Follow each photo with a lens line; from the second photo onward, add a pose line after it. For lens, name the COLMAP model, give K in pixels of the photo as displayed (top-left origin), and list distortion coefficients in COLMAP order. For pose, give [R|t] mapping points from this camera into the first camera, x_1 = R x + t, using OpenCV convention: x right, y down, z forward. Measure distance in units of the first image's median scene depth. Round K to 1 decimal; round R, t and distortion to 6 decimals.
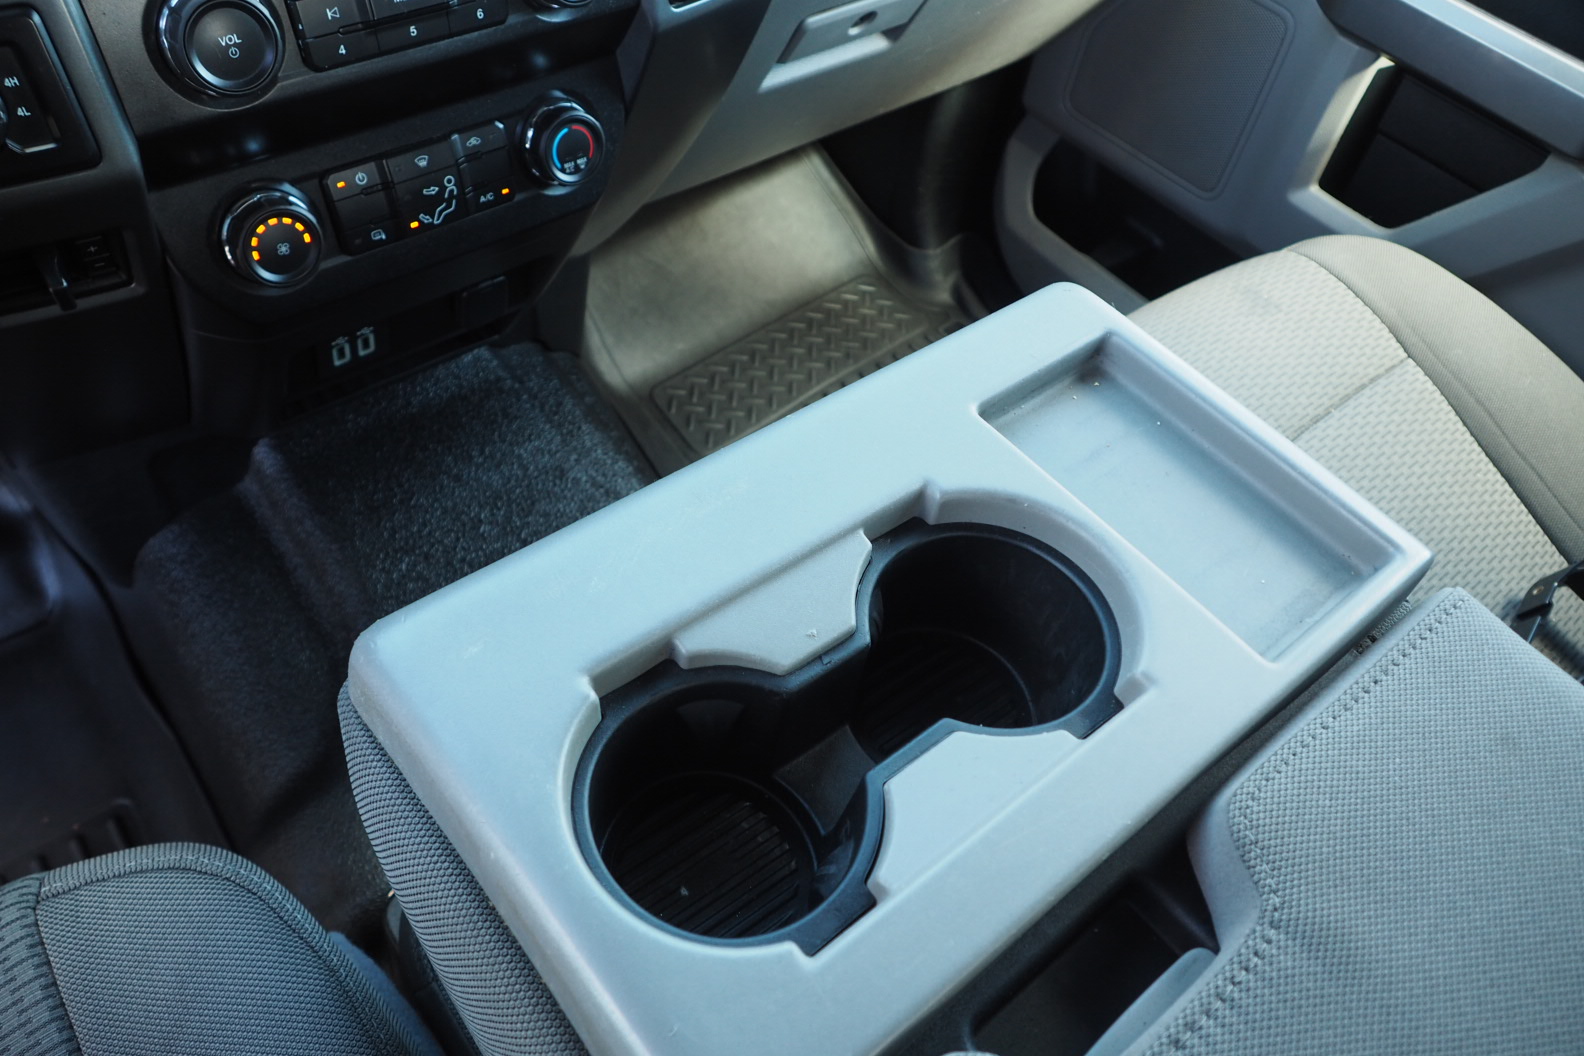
lens RADIAL K [[1128.7, 0, 762.1], [0, 1128.7, 525.5], [0, 0, 1]] dist [-0.019960, -0.004931]
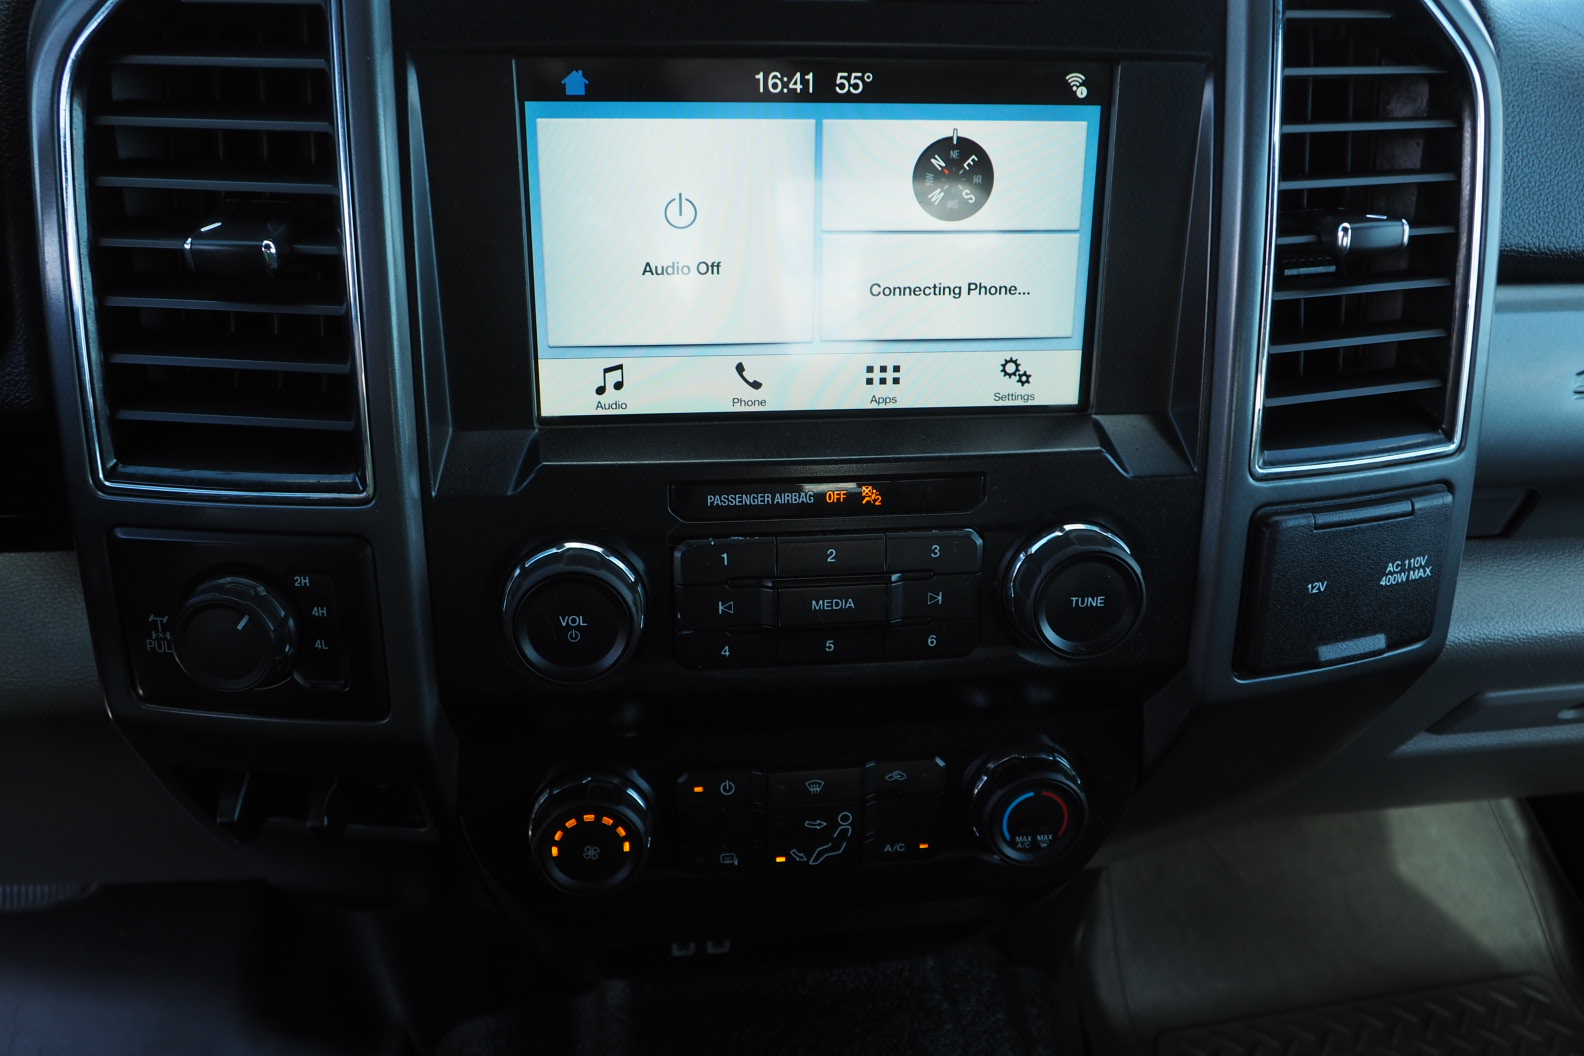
lens RADIAL K [[1260.7, 0, 783.6], [0, 1260.7, 526.9], [0, 0, 1]] dist [-0.022473, 0.003302]
pose [[0.843317, 0.223275, -0.488840, 0.039336], [-0.377753, 0.893264, -0.243684, -0.261019], [0.382254, 0.390163, 0.837648, 0.240332]]
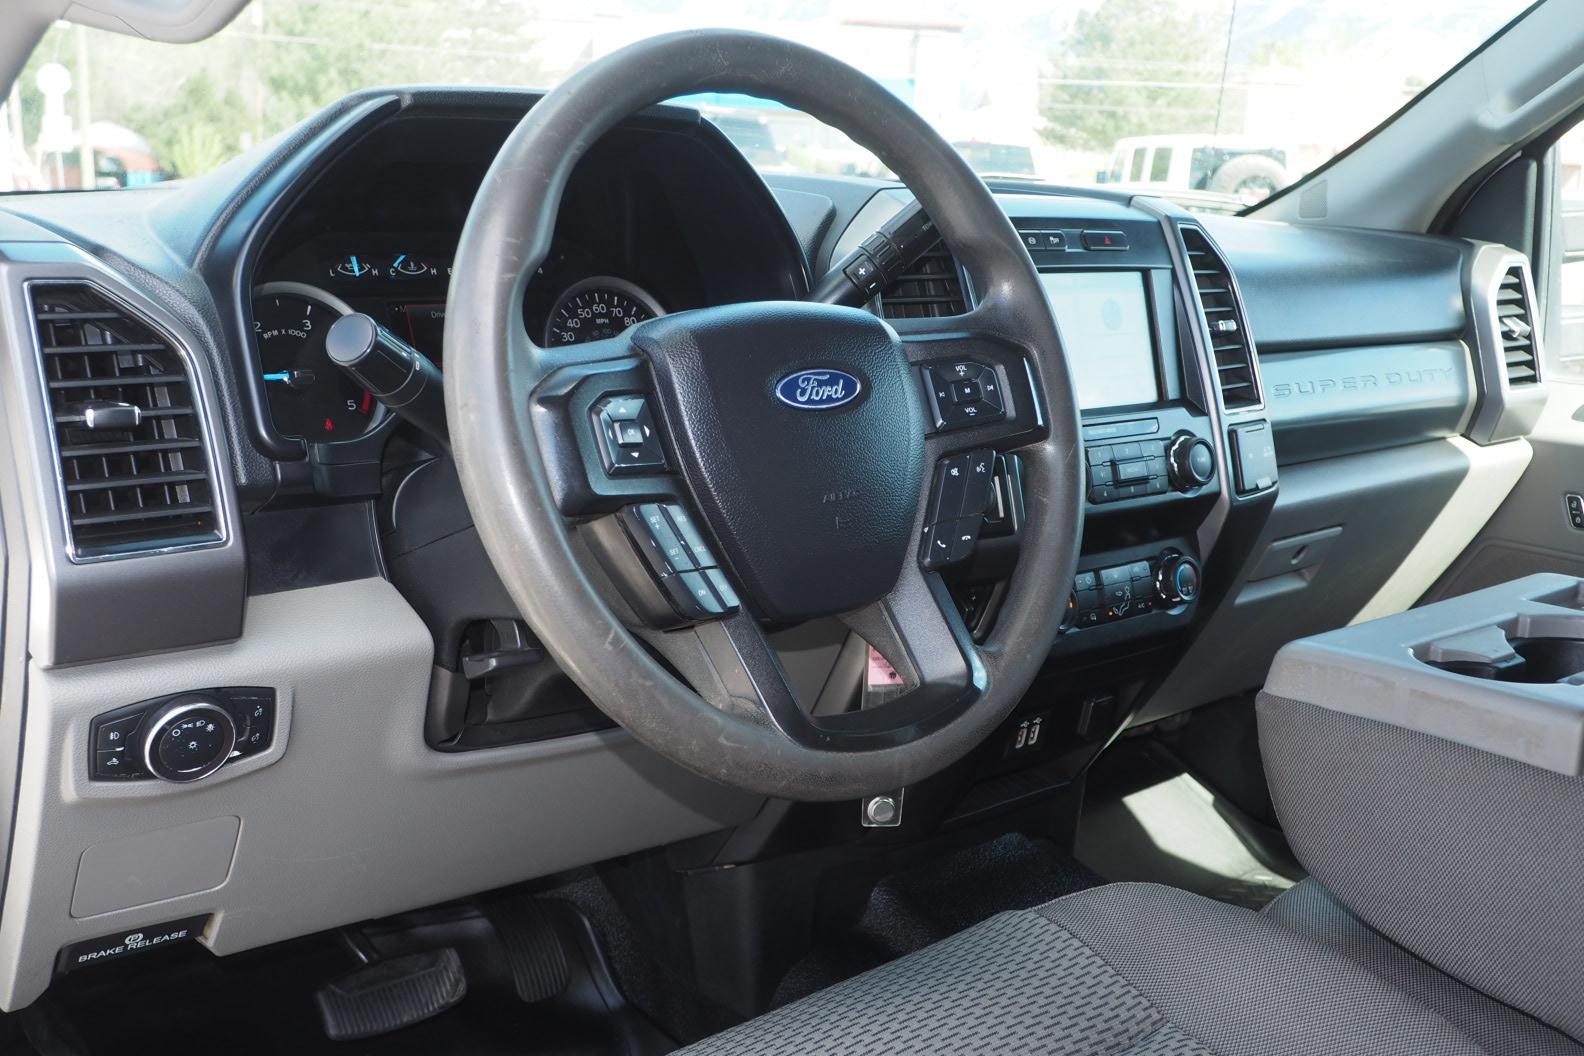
lens RADIAL K [[1699.2, 0, 792.0], [0, 1699.2, 528.0], [0, 0, 1]] dist [0.079754, 0.001262]
pose [[0.996926, -0.074944, 0.022837, -0.797341], [0.072850, 0.779474, -0.622184, 1.089257], [0.028828, 0.621935, 0.782538, -0.953461]]
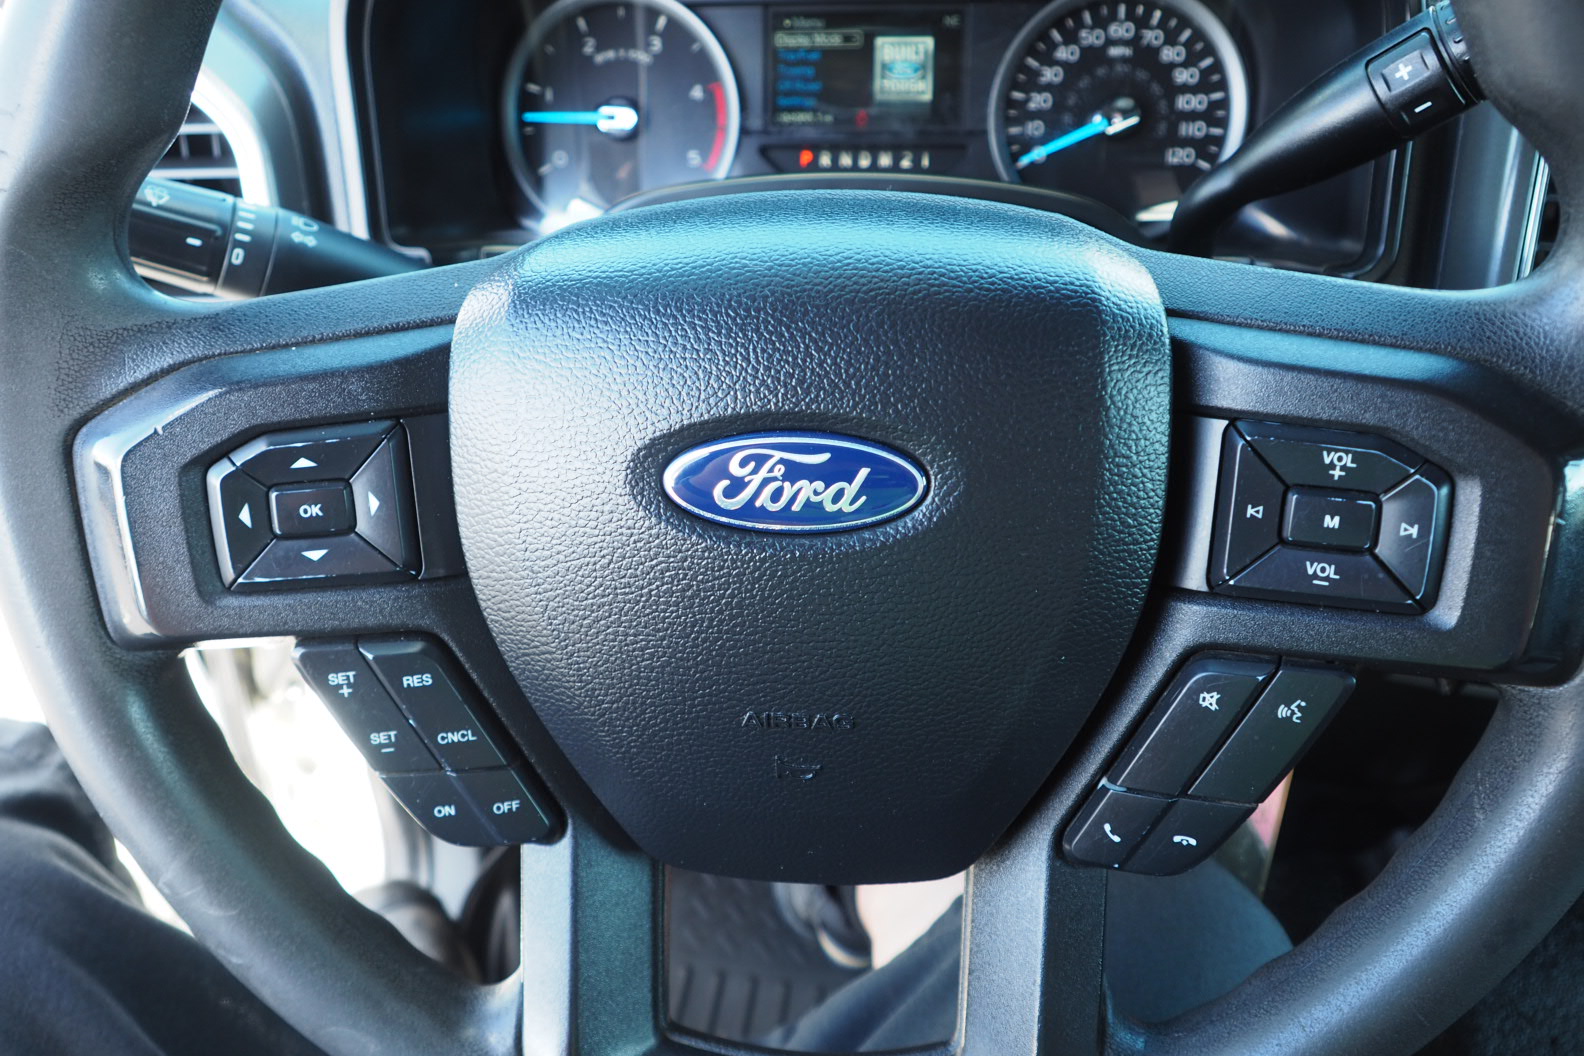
lens RADIAL K [[1128.7, 0, 762.1], [0, 1128.7, 525.5], [0, 0, 1]] dist [-0.019960, -0.004931]
pose [[0.701355, 0.313197, -0.640320, -0.446613], [-0.476384, 0.874175, -0.094212, 0.067888], [0.530245, 0.371114, 0.762309, -0.132050]]
